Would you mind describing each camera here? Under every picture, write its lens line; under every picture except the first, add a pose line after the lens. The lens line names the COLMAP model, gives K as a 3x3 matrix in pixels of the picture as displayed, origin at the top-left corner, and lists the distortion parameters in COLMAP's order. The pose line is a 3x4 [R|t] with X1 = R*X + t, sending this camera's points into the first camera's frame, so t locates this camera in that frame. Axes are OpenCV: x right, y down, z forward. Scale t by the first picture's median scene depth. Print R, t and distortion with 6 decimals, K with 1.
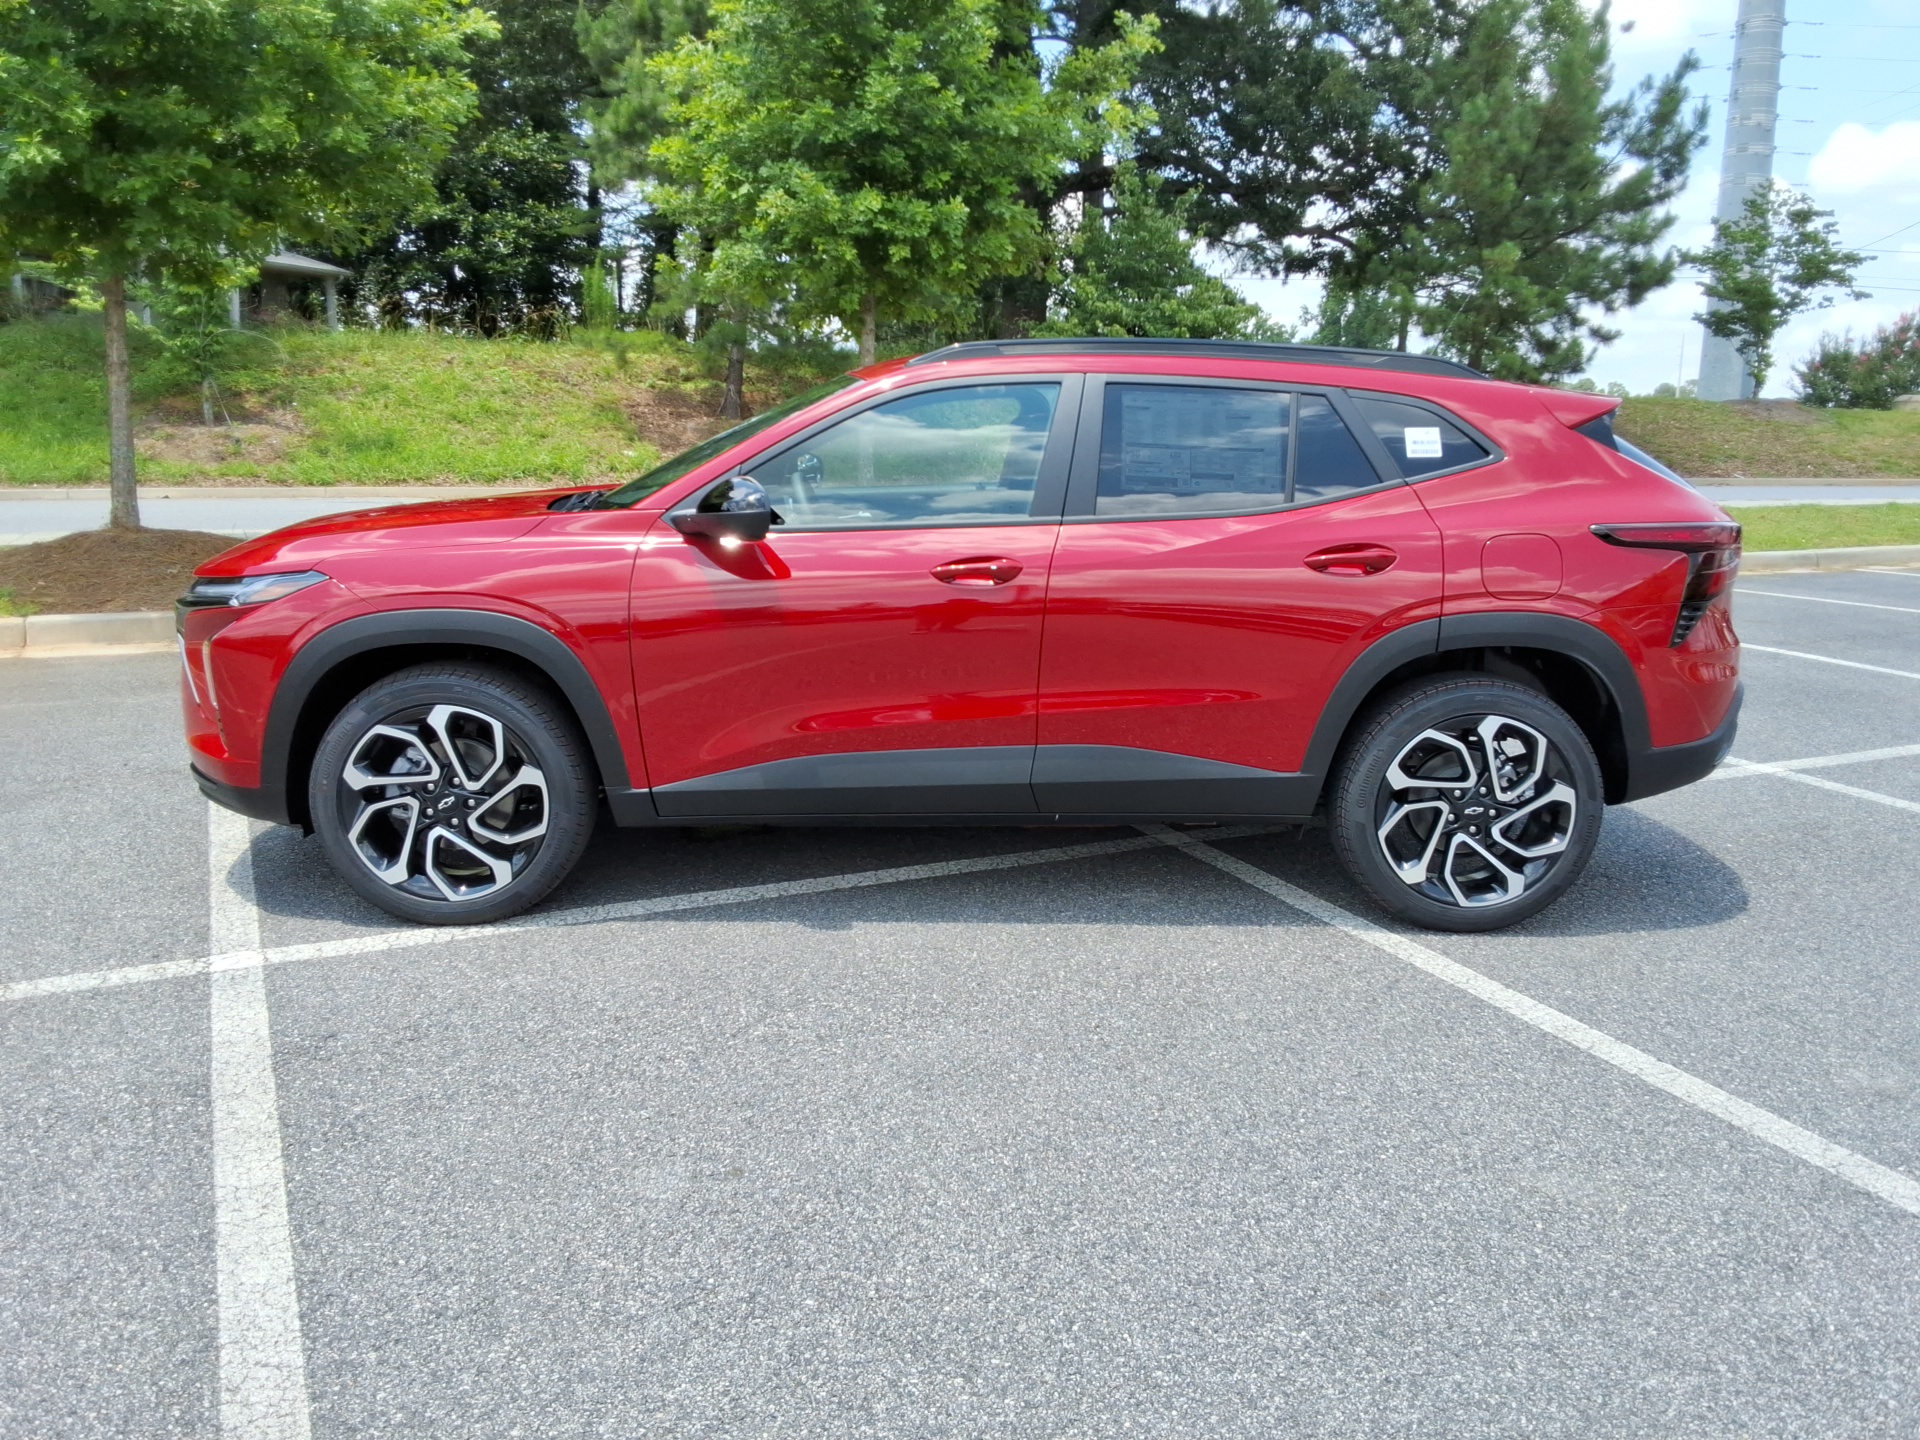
lens RADIAL K [[1544.1, 0, 975.1], [0, 1544.1, 699.9], [0, 0, 1]] dist [0.112445, -0.178051]
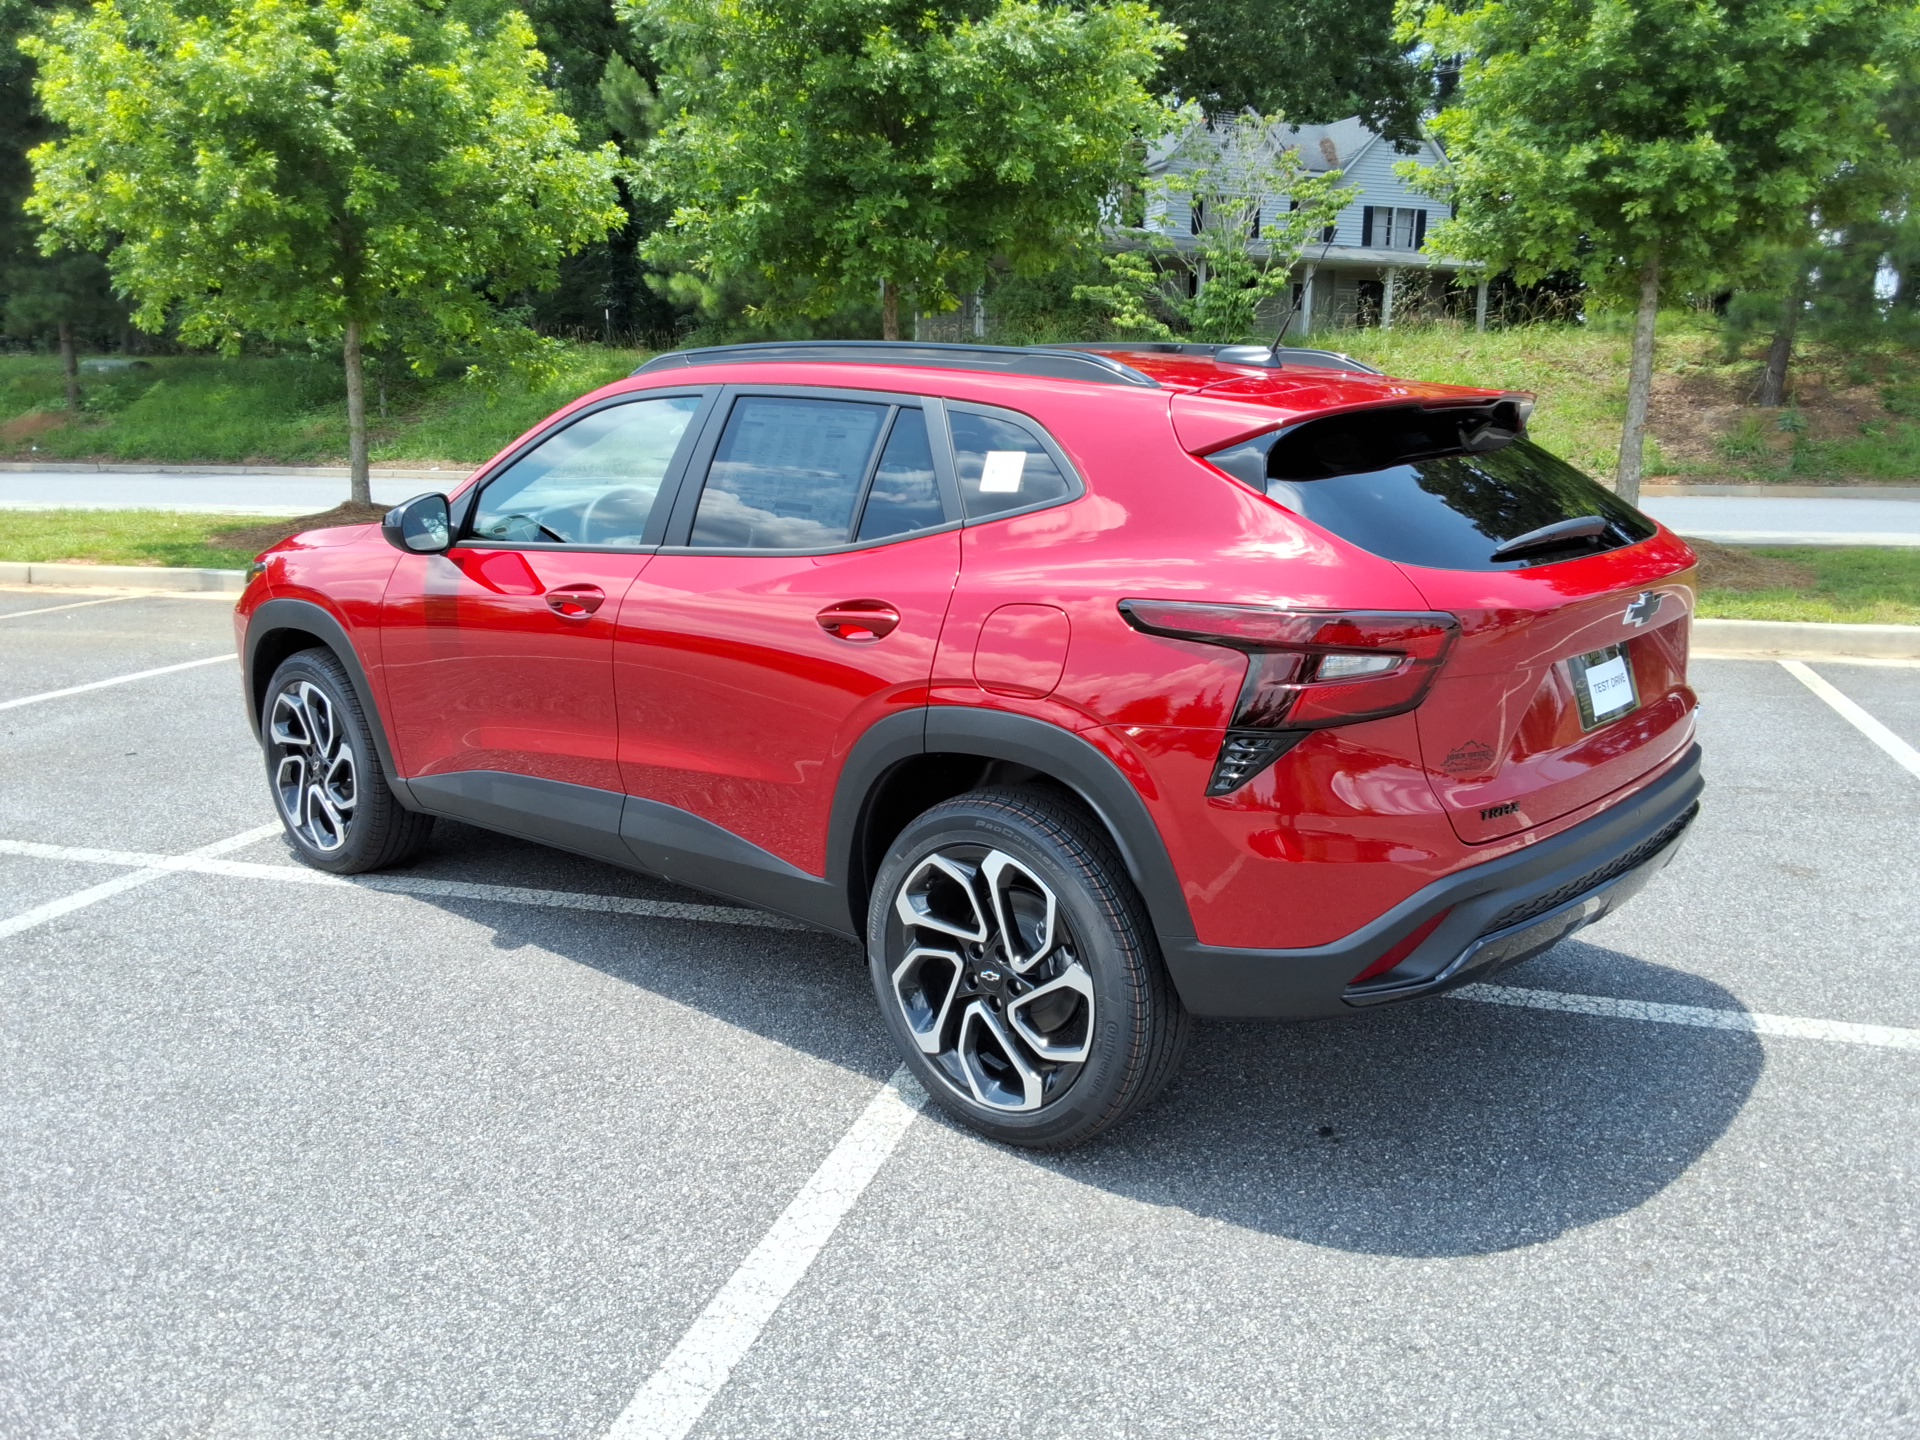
lens RADIAL K [[1544.1, 0, 975.1], [0, 1544.1, 699.9], [0, 0, 1]] dist [0.112445, -0.178051]
pose [[0.730593, 0.112148, -0.673540, 0.785111], [-0.108142, 0.992974, 0.048033, -0.090647], [0.674195, 0.037746, 0.737588, 0.453837]]
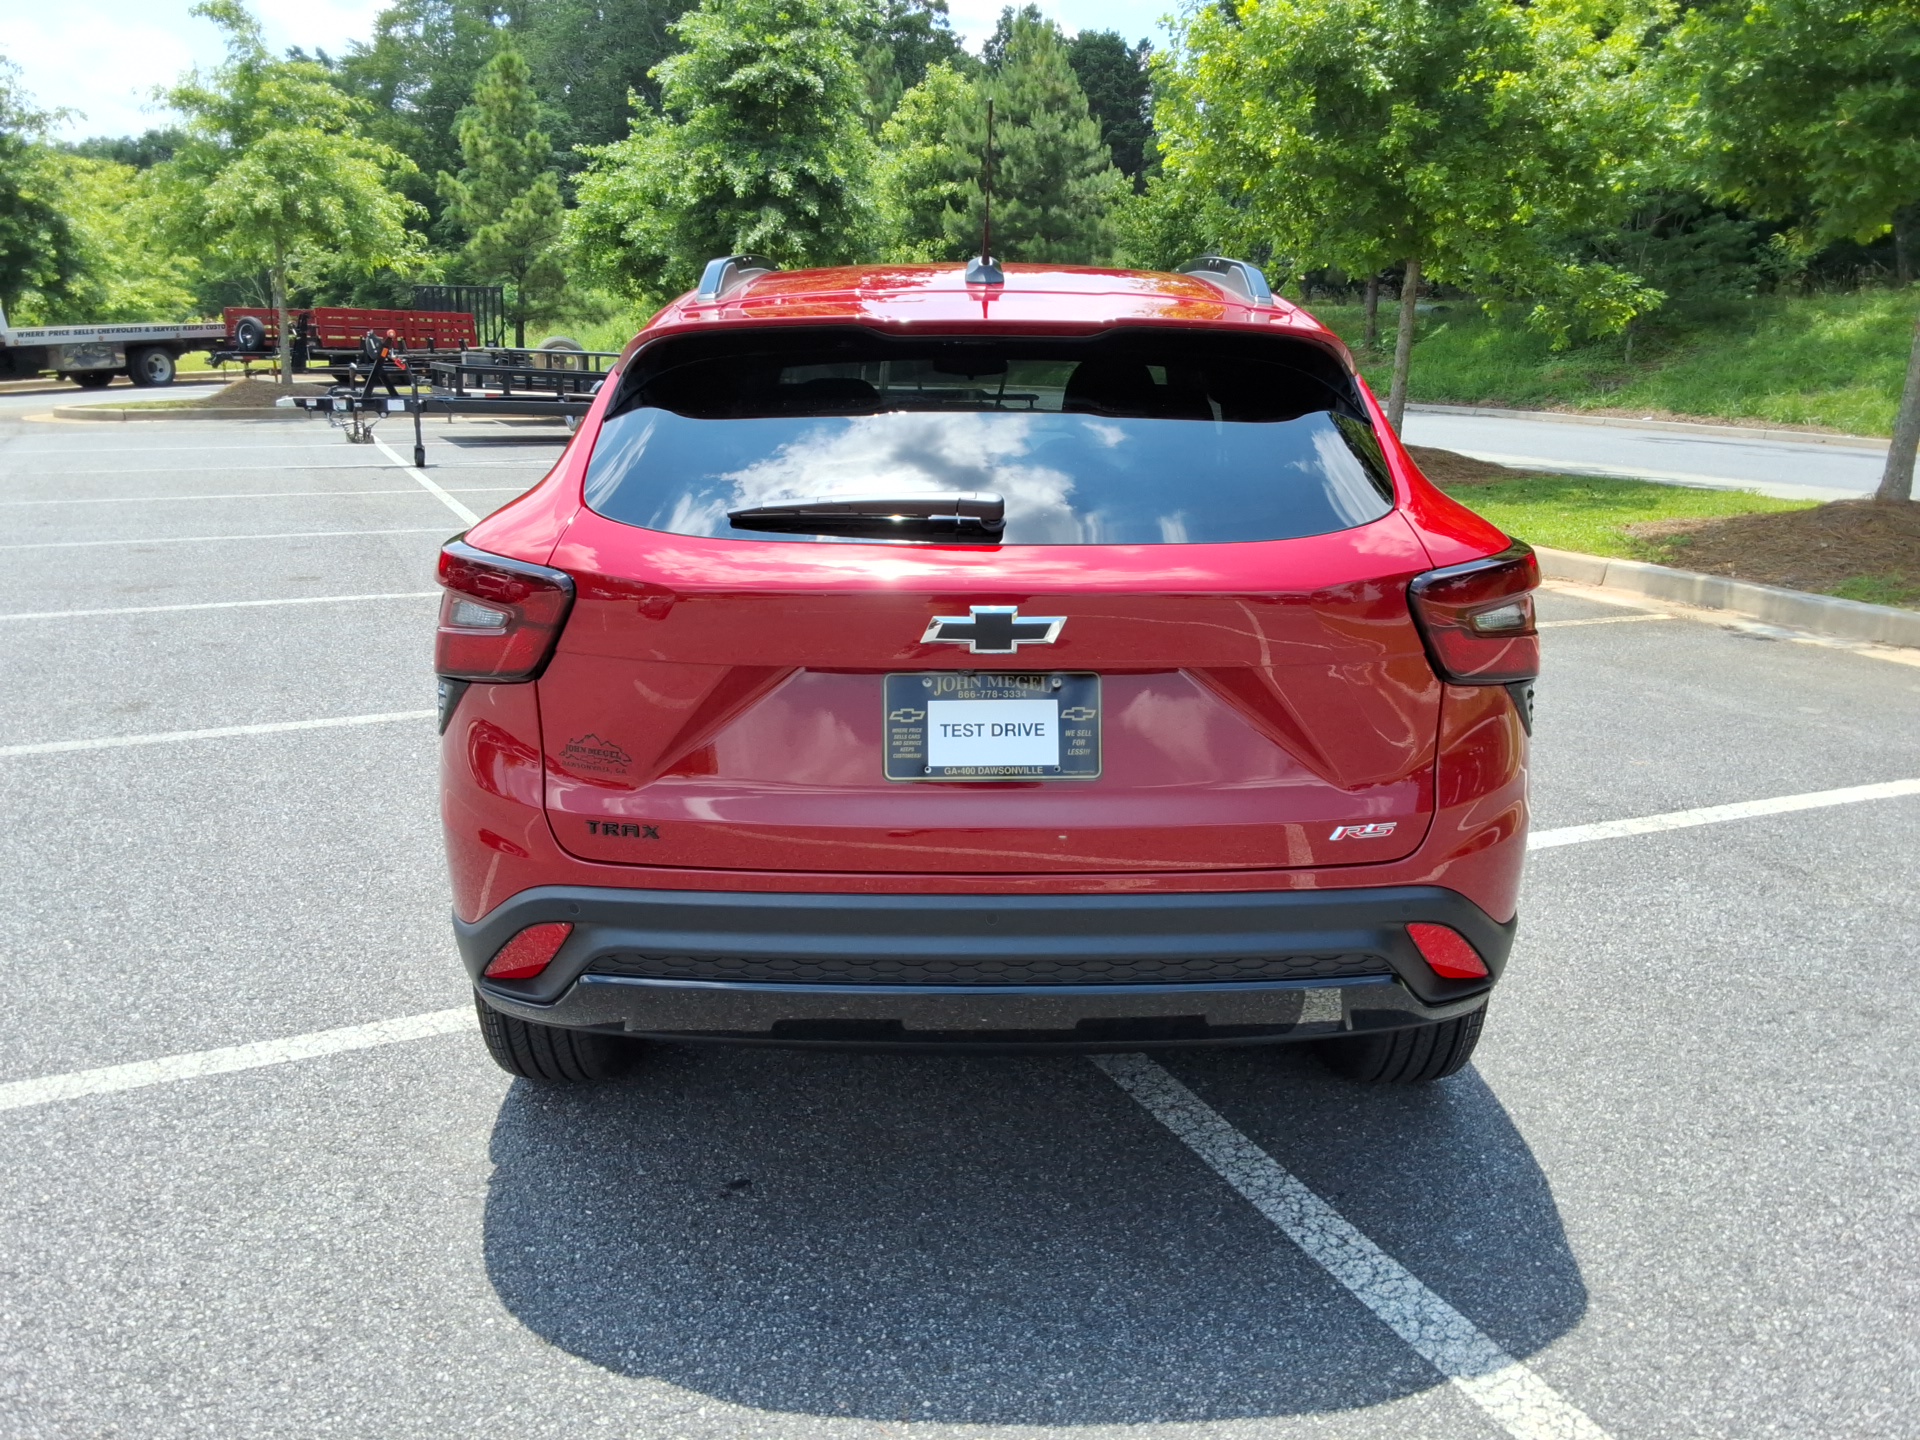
lens RADIAL K [[1549.1, 0, 975.7], [0, 1549.1, 698.9], [0, 0, 1]] dist [0.114070, -0.189356]
pose [[-0.021531, 0.213409, -0.976726, 1.006198], [-0.203659, 0.955531, 0.213268, -0.212300], [0.978805, 0.203511, 0.022889, 1.165223]]
